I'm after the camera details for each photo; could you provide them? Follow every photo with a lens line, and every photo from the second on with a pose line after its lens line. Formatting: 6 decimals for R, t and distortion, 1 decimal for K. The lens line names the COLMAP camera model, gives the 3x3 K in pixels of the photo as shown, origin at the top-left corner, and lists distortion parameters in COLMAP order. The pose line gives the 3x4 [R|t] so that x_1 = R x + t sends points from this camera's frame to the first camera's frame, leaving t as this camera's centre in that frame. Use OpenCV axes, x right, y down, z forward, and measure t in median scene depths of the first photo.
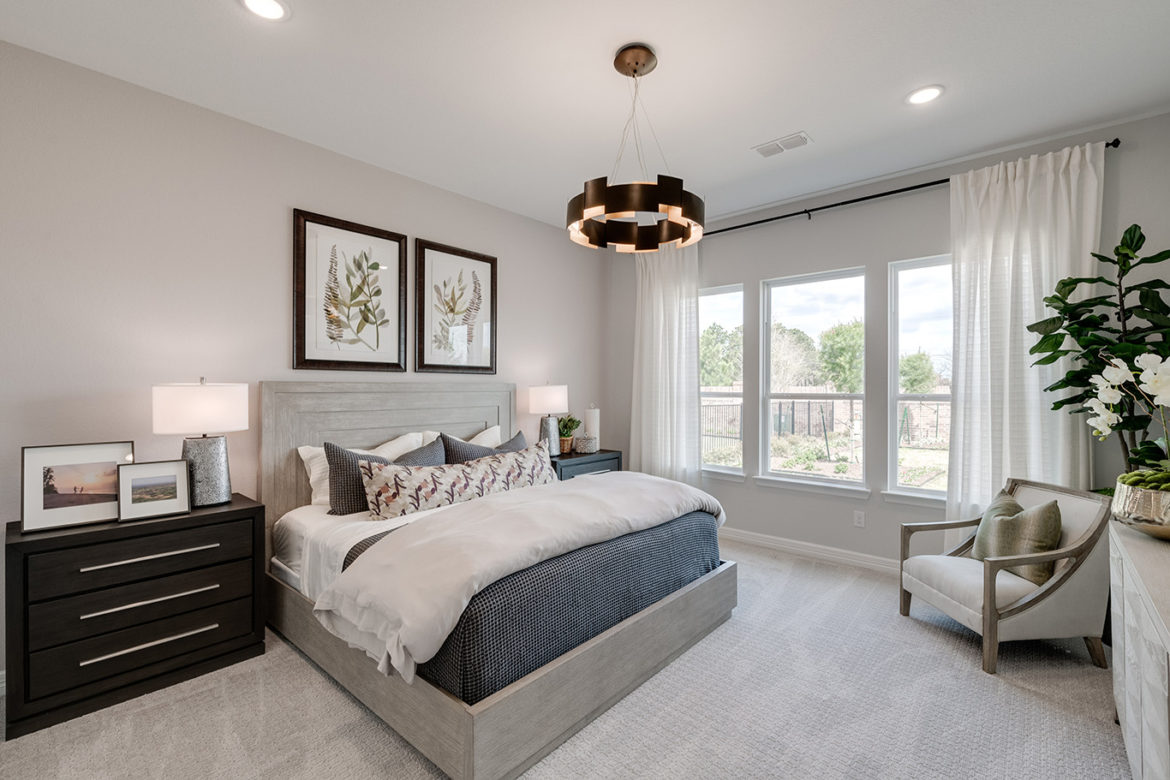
lens RADIAL K [[511.7, 0, 581.0], [0, 511.7, 389.1], [0, 0, 1]] dist [0.000214, -0.002189]
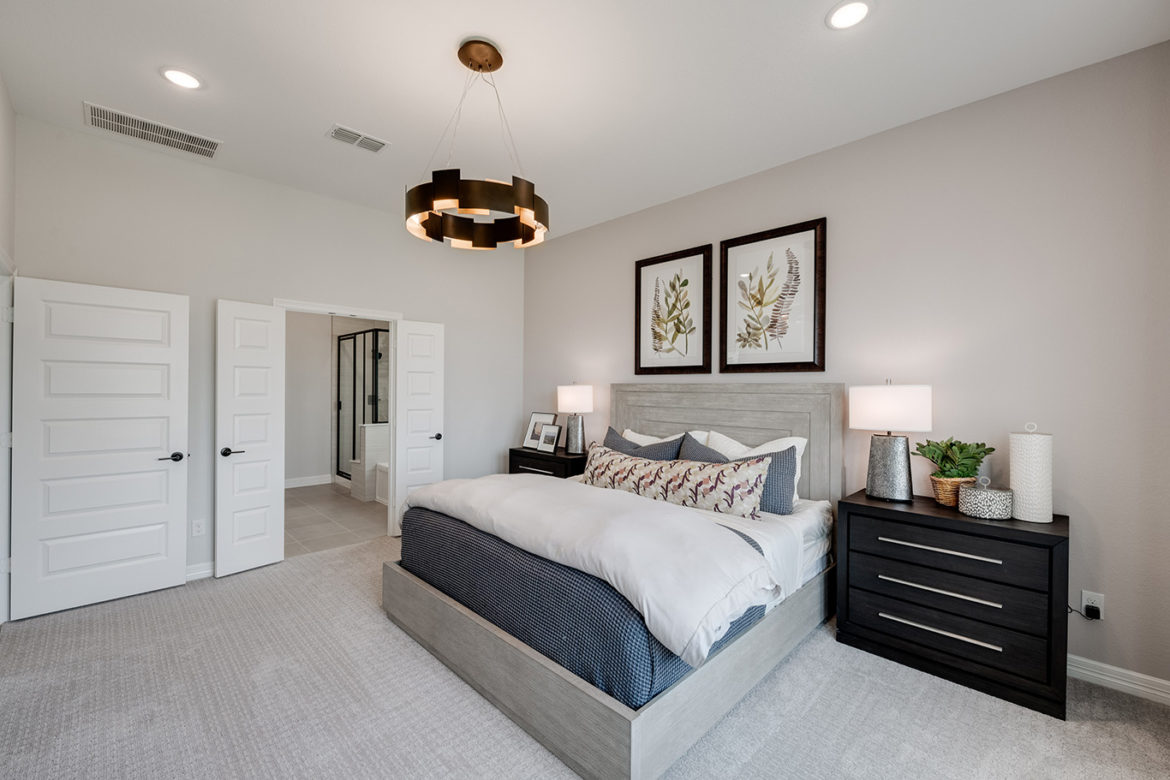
lens RADIAL K [[470.3, 0, 583.4], [0, 470.3, 387.6], [0, 0, 1]] dist [0.001876, 0.000021]
pose [[-0.050624, -0.001297, -0.998717, 0.691300], [-0.009141, 0.999958, -0.000835, -0.001165], [0.998676, 0.009087, -0.050634, 0.854441]]
